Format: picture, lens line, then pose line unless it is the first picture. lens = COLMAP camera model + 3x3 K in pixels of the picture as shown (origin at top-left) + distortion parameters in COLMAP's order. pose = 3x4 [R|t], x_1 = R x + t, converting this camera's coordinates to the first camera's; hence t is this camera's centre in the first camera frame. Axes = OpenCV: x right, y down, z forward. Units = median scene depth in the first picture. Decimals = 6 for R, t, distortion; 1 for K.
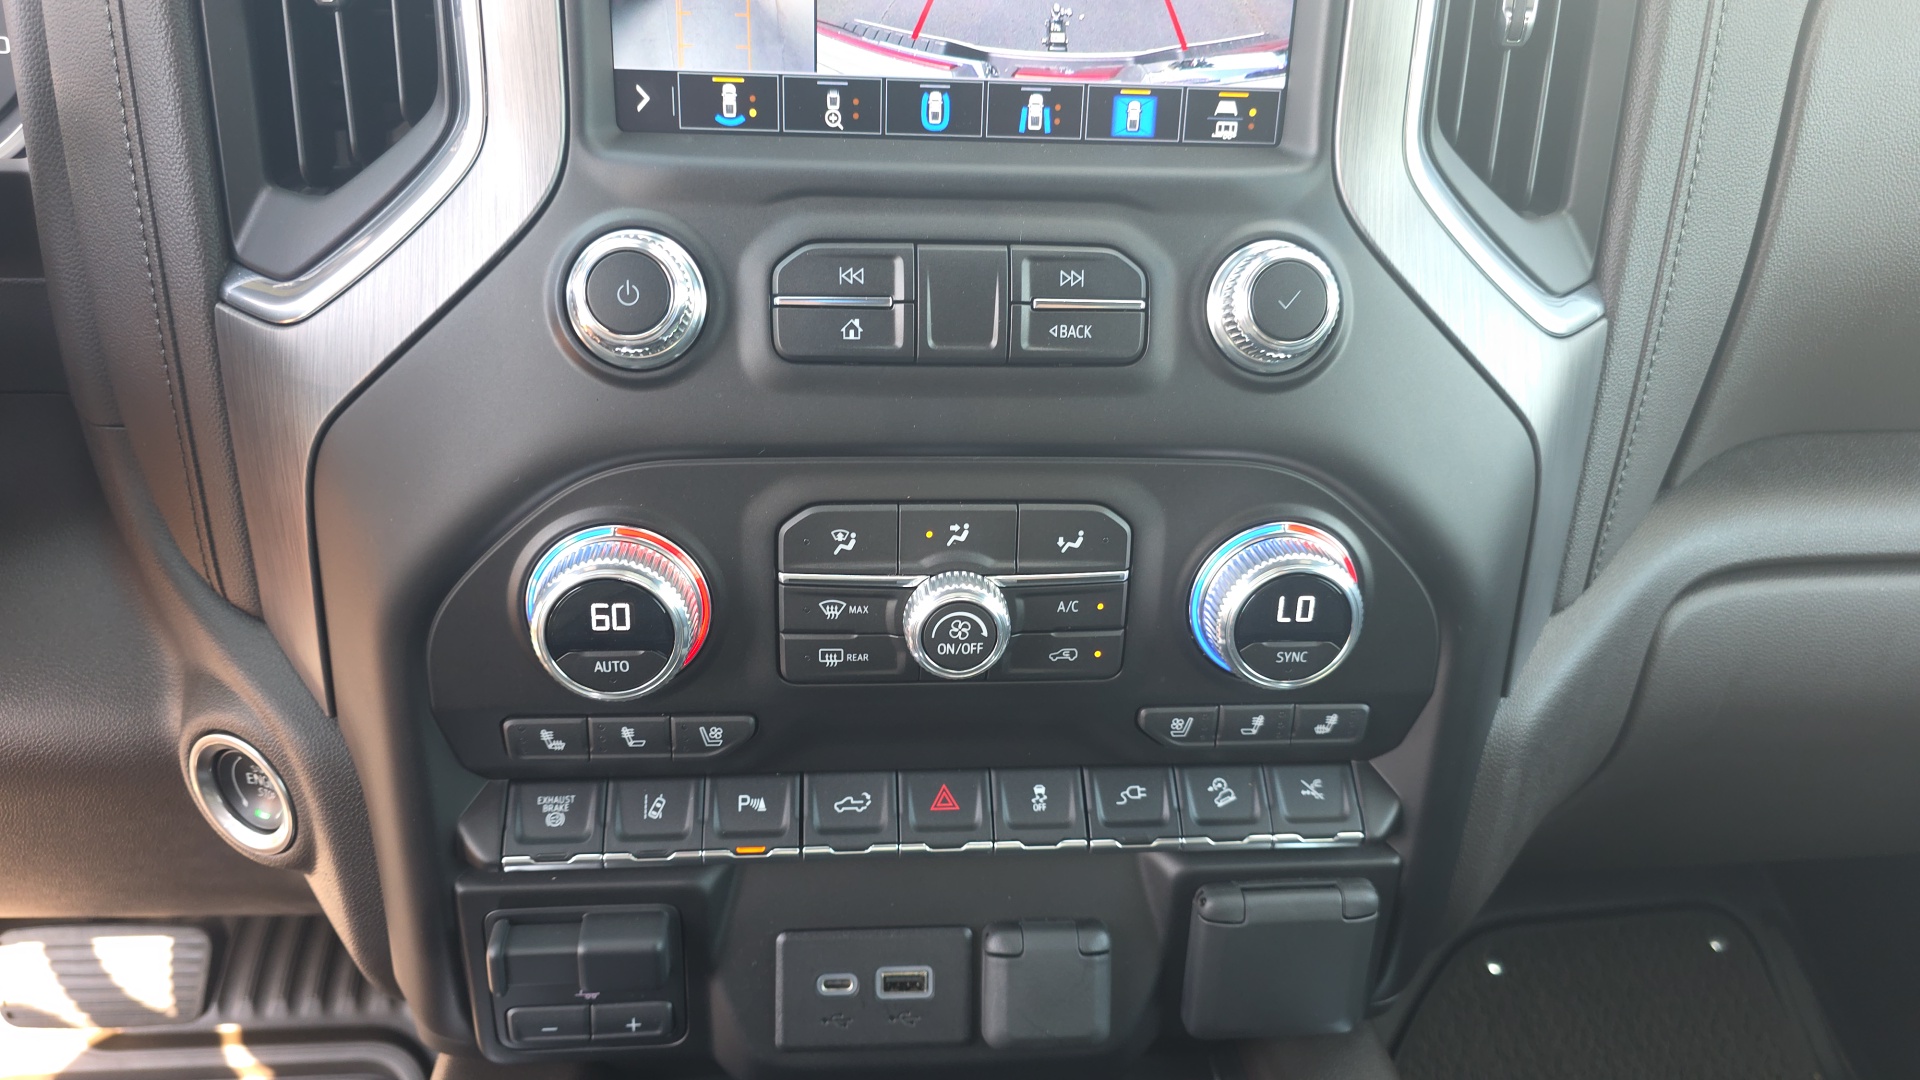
lens RADIAL K [[1300.0, 0, 956.4], [0, 1300.0, 524.6], [0, 0, 1]] dist [0.046987, -0.051344]
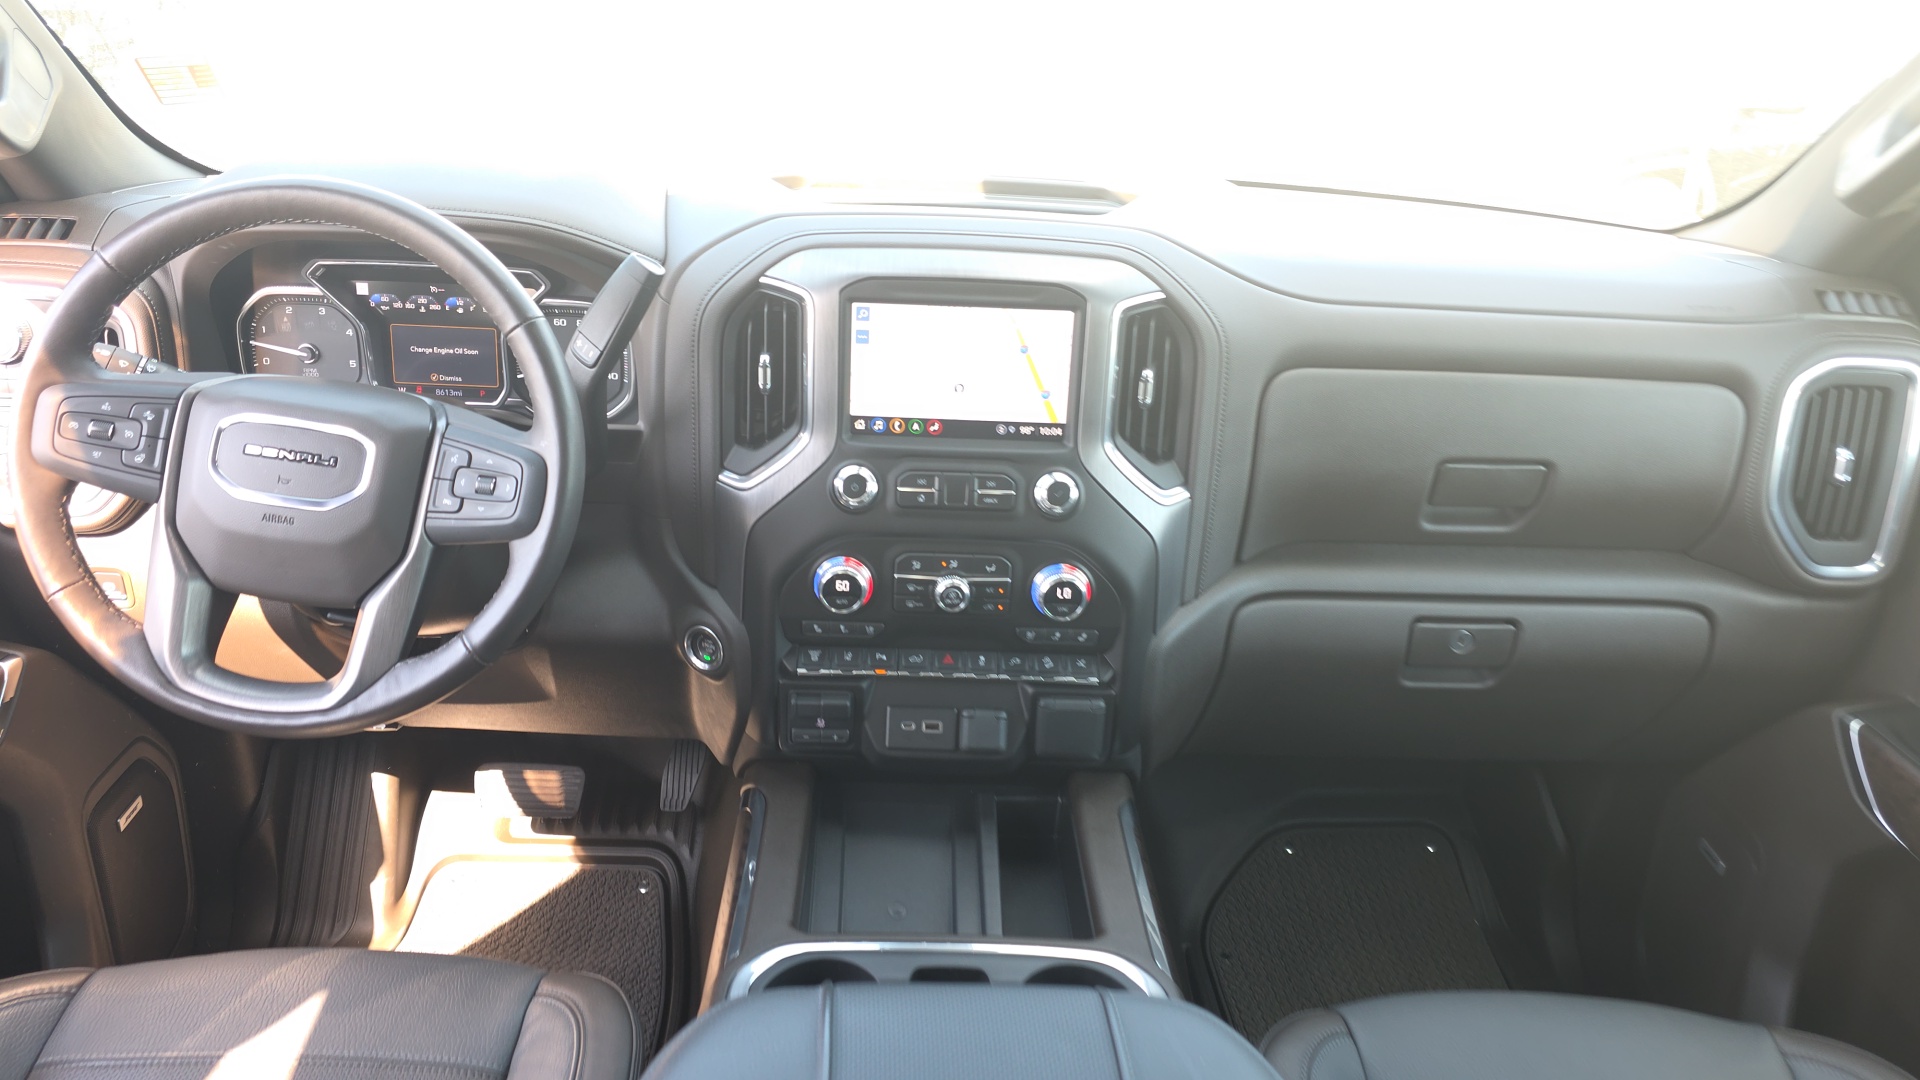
lens RADIAL K [[1300.0, 0, 948.8], [0, 1300.0, 529.9], [0, 0, 1]] dist [0.046987, -0.051344]
pose [[0.996945, 0.034398, -0.070123, 0.186468], [-0.038075, 0.997932, -0.051787, 0.078461], [0.068197, 0.054298, 0.996193, -1.894473]]
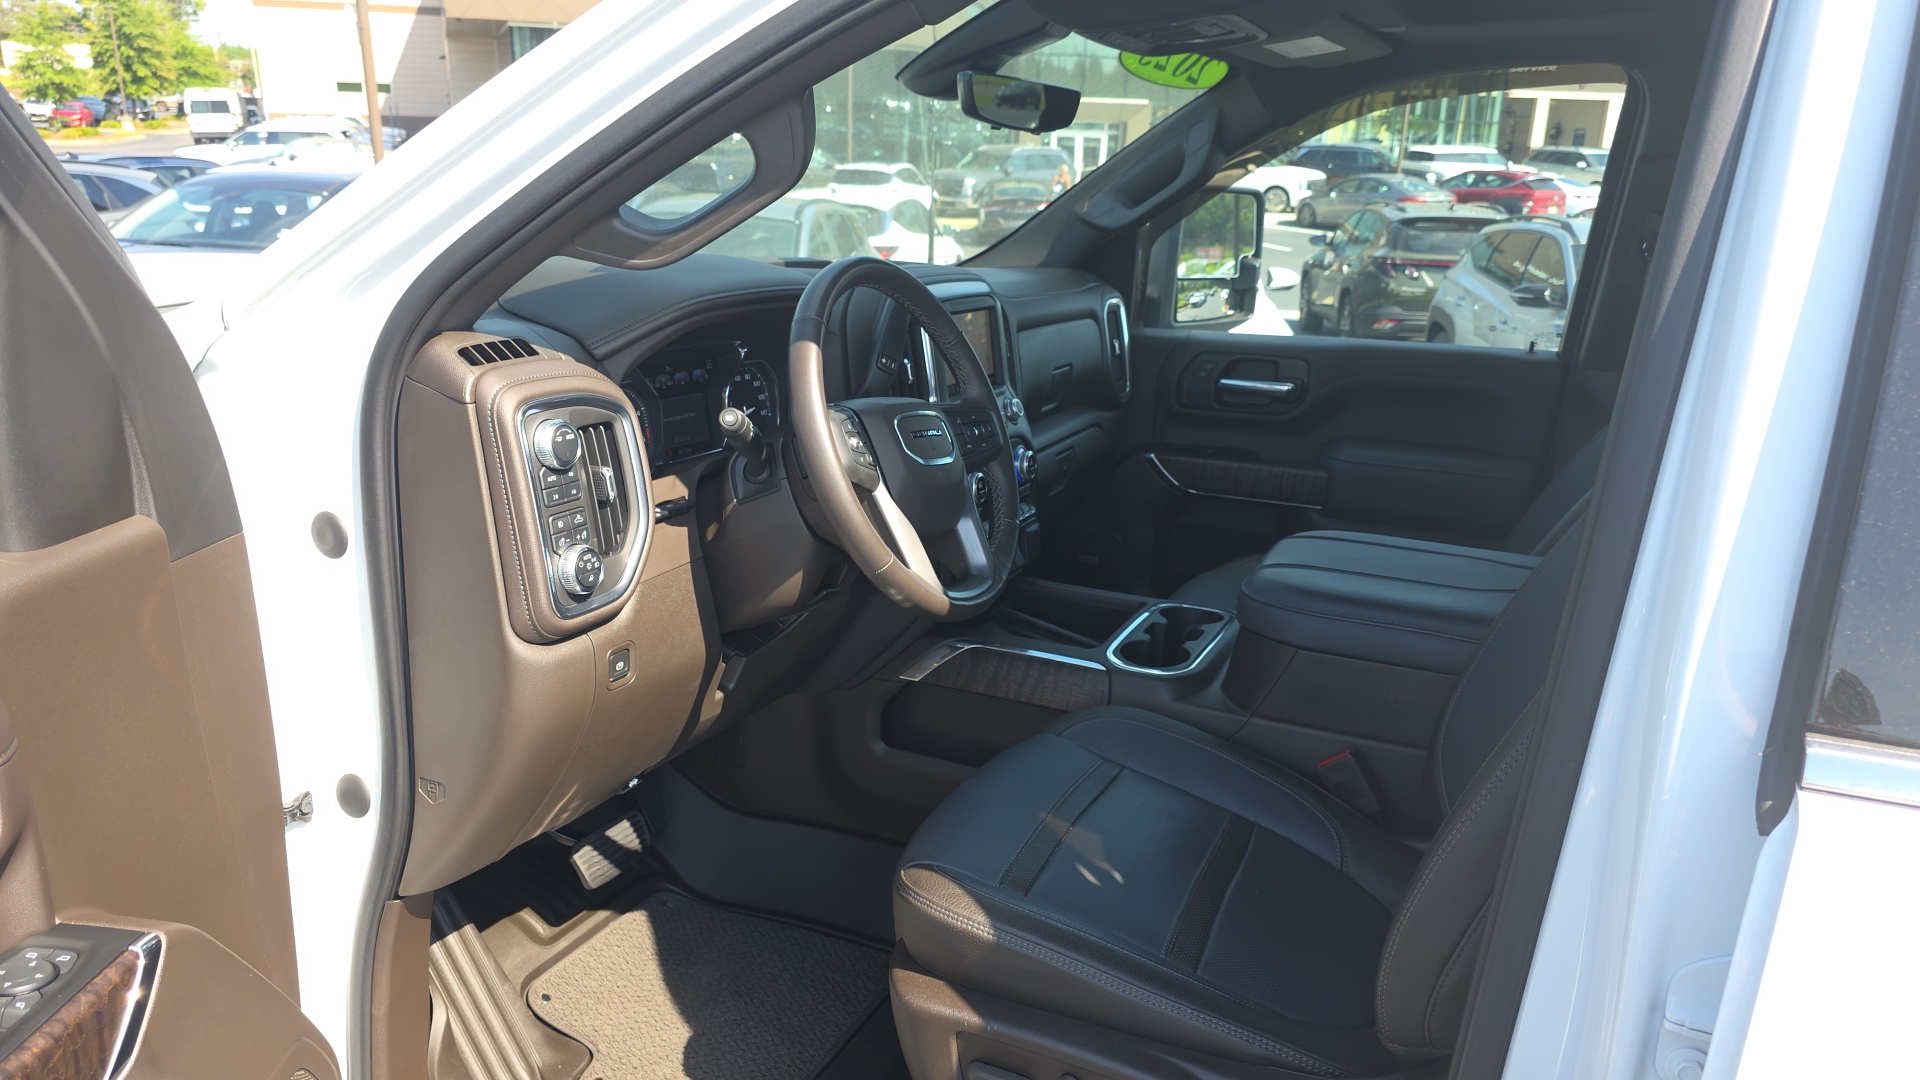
lens RADIAL K [[1300.0, 0, 976.3], [0, 1300.0, 529.8], [0, 0, 1]] dist [0.046987, -0.051344]
pose [[0.494611, -0.239175, 0.835557, -4.135113], [0.375439, 0.925859, 0.042781, 0.010221], [-0.783840, 0.292541, 0.547736, -1.577951]]
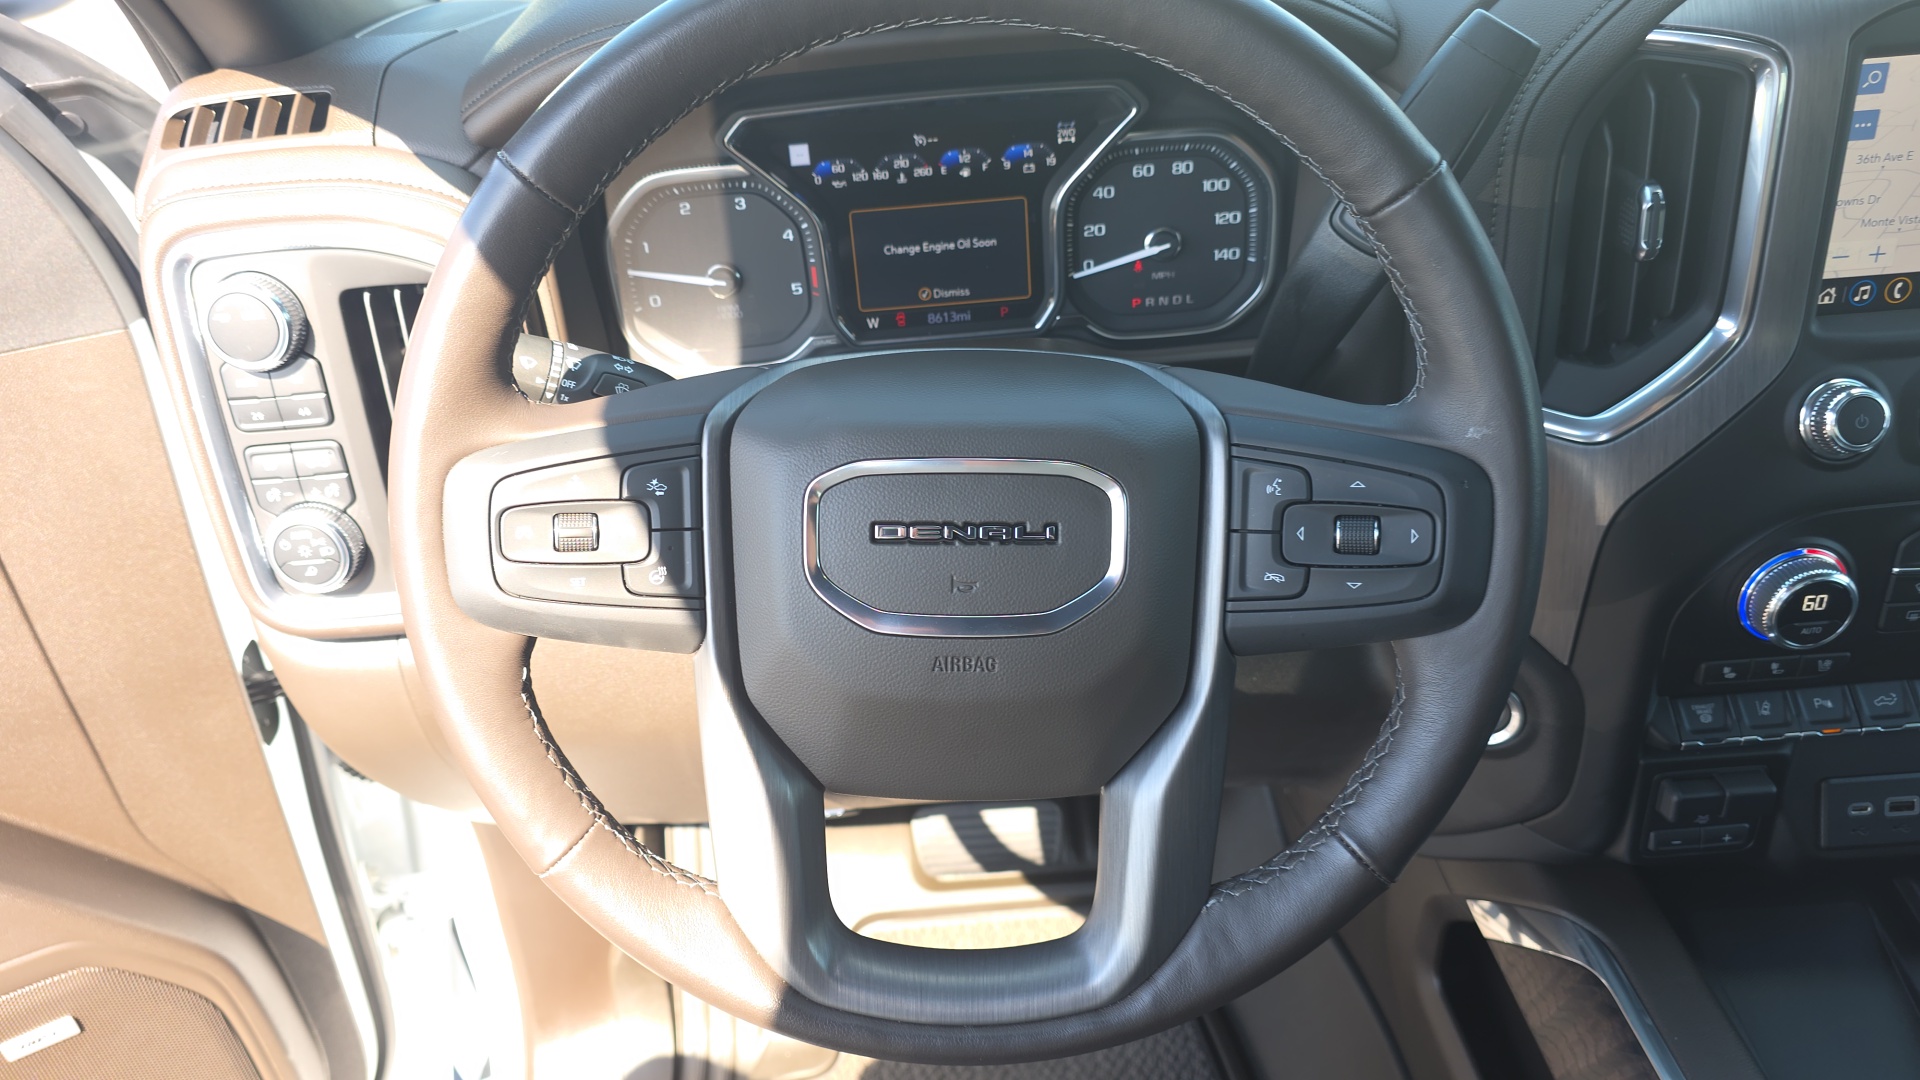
lens RADIAL K [[1300.0, 0, 944.2], [0, 1300.0, 549.1], [0, 0, 1]] dist [0.046987, -0.051344]
pose [[0.991612, -0.061916, -0.113455, -1.069675], [0.073708, 0.991960, 0.102870, -0.232500], [0.106173, -0.110370, 0.988203, -0.736227]]
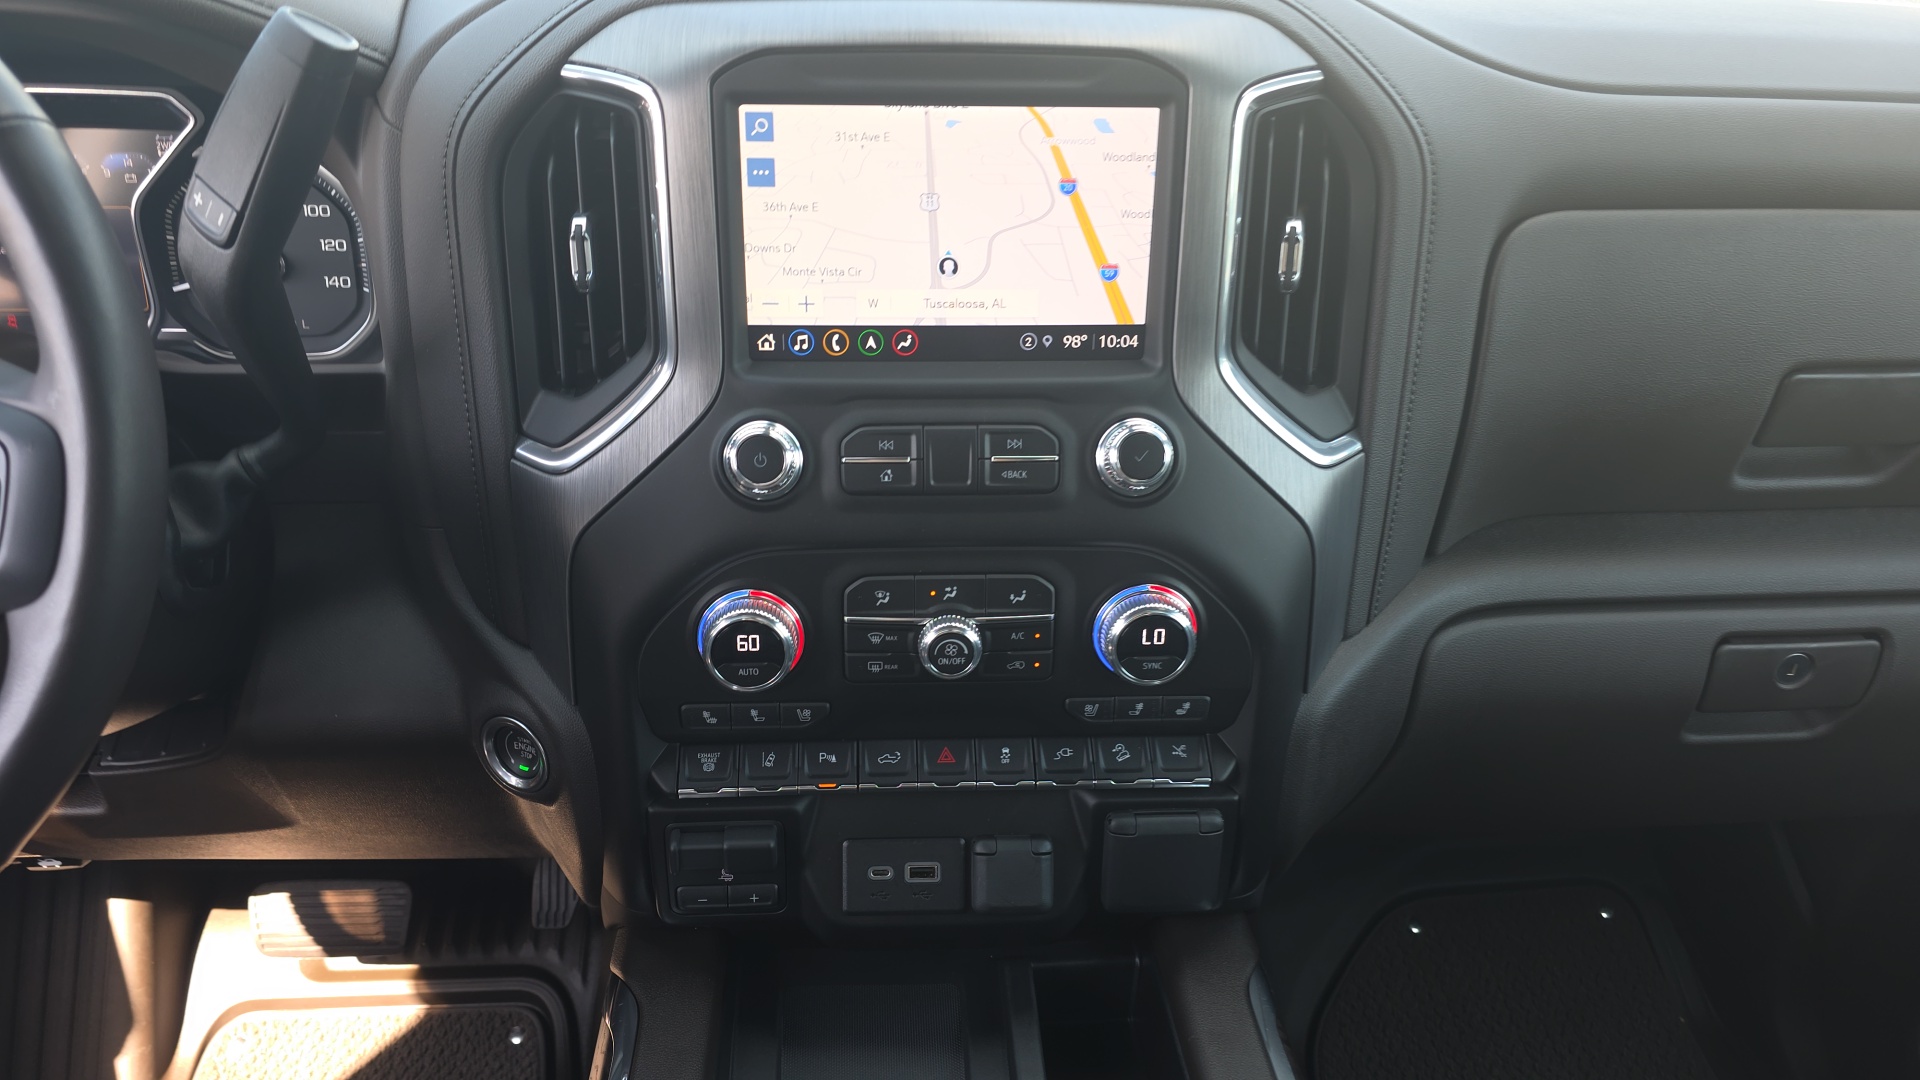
lens RADIAL K [[1300.0, 0, 942.2], [0, 1300.0, 564.8], [0, 0, 1]] dist [0.046987, -0.051344]
pose [[0.998950, -0.006583, -0.045344, 0.061738], [0.006823, 0.999963, 0.005151, -0.034976], [0.045309, -0.005455, 0.998958, -0.623765]]
